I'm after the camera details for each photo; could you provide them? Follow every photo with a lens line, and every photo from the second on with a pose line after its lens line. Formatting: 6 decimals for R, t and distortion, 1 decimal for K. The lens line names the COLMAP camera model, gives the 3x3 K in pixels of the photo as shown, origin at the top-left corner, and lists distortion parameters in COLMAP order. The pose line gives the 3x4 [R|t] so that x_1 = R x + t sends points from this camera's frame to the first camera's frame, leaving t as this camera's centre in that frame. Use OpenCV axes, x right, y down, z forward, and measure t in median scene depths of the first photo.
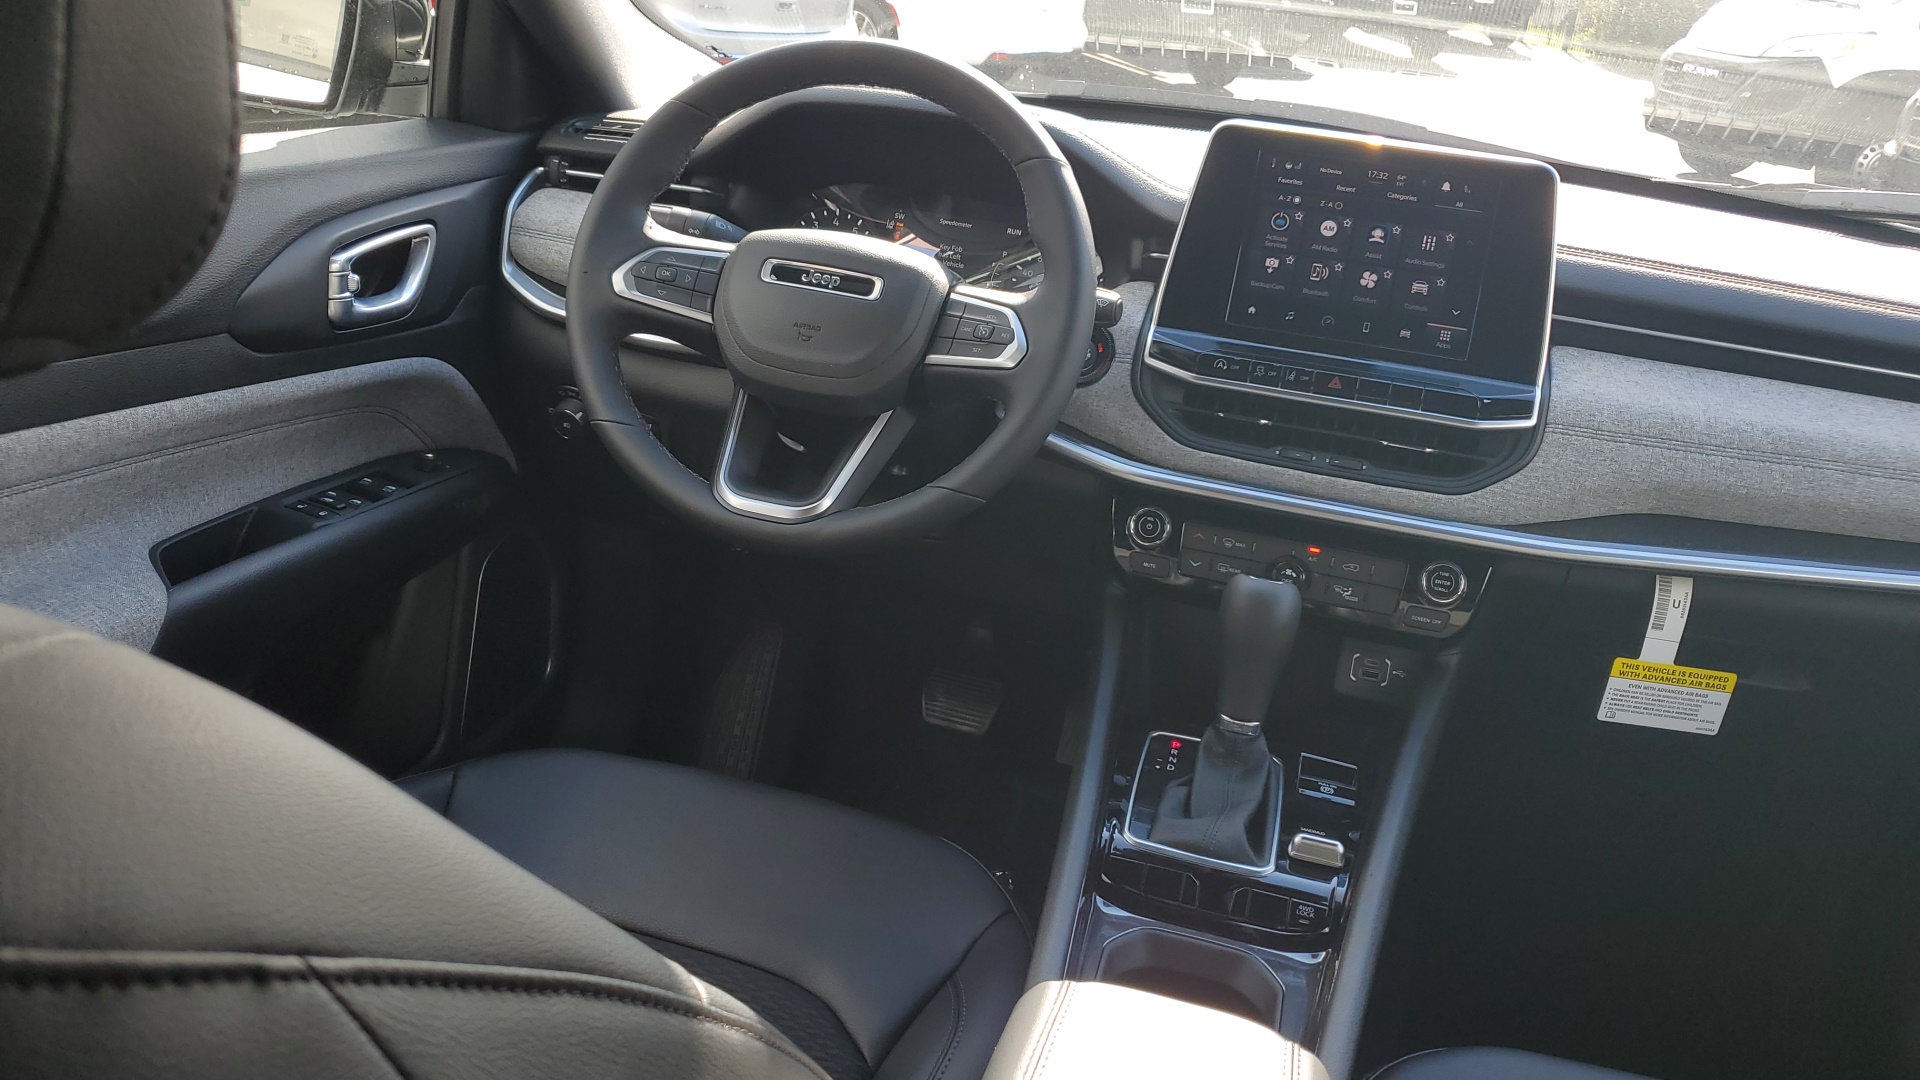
lens RADIAL K [[1497.4, 0, 951.0], [0, 1497.4, 515.5], [0, 0, 1]] dist [0.047656, -0.067638]
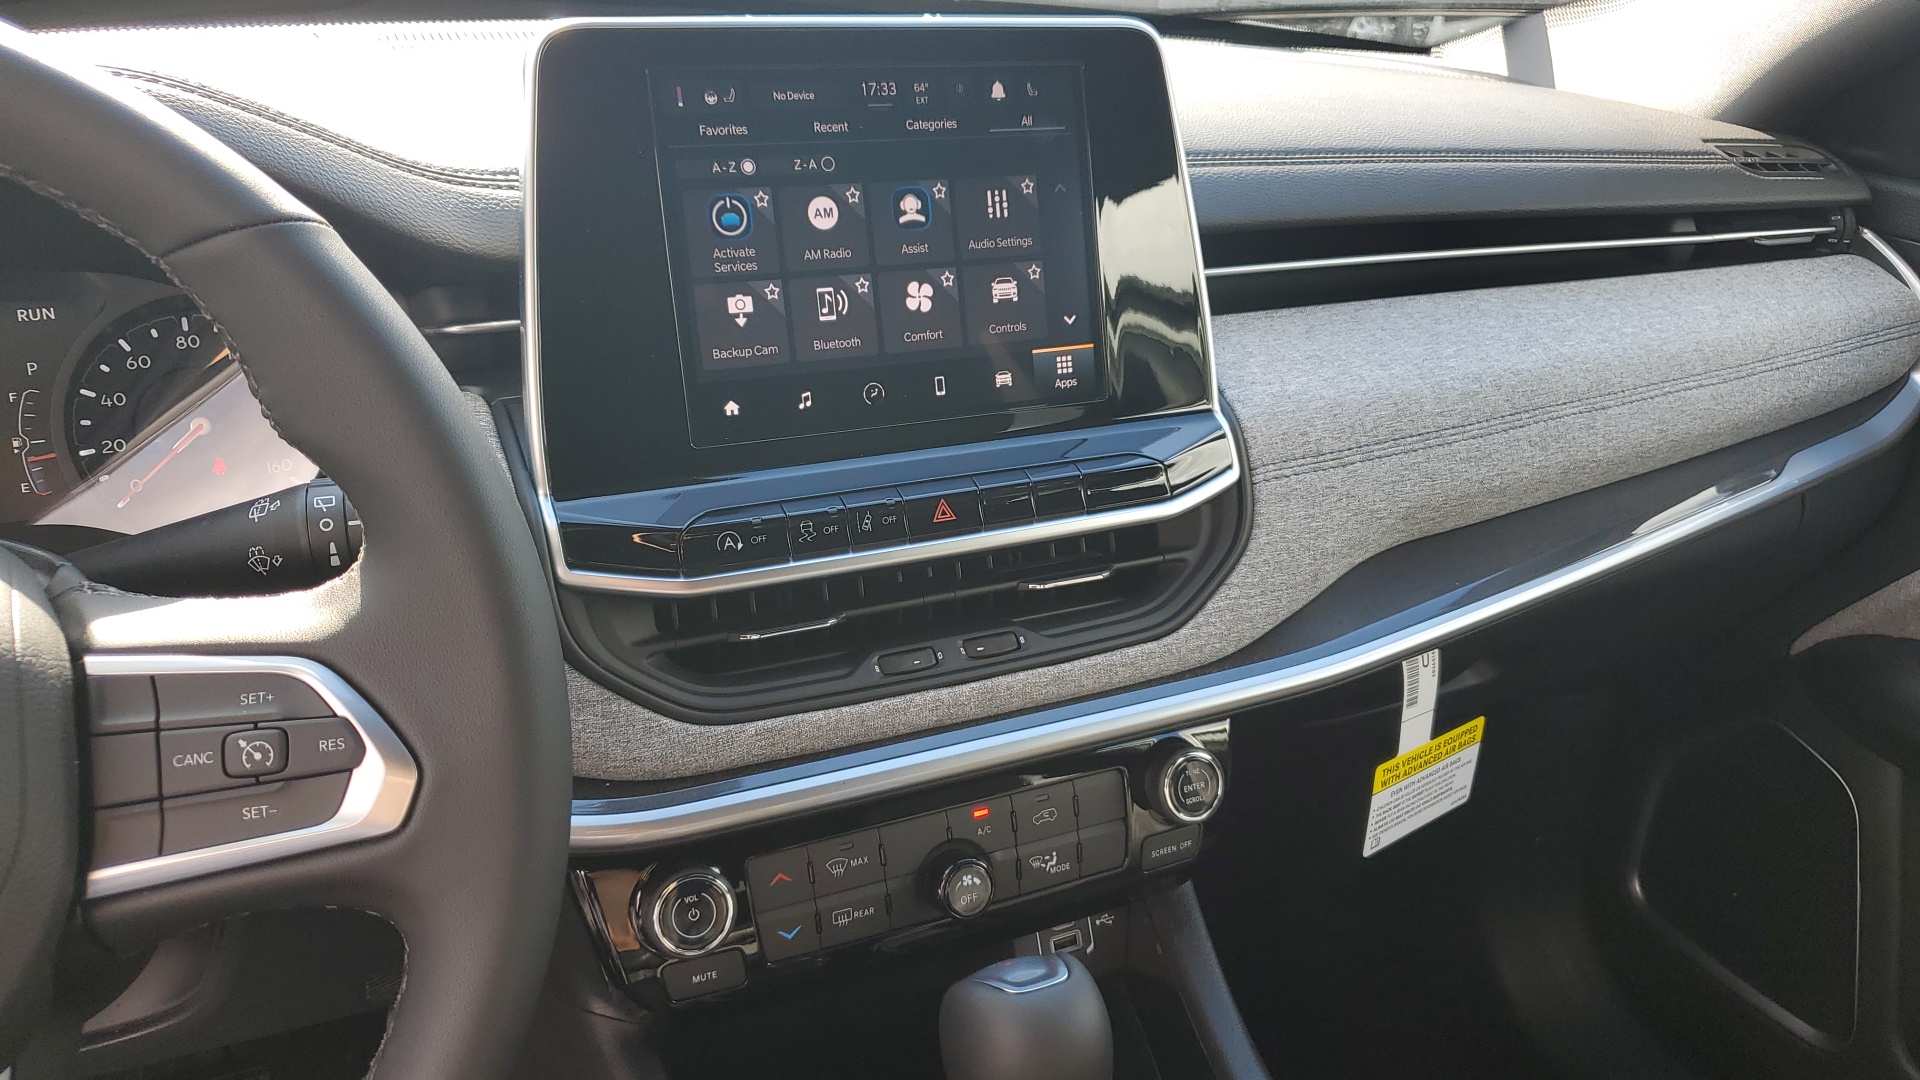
lens RADIAL K [[1497.4, 0, 953.4], [0, 1497.4, 507.5], [0, 0, 1]] dist [0.047656, -0.067638]
pose [[0.755498, -0.327558, 0.567387, -0.032634], [0.259113, 0.944821, 0.200436, -0.191019], [-0.601734, -0.004411, 0.798685, 0.586941]]
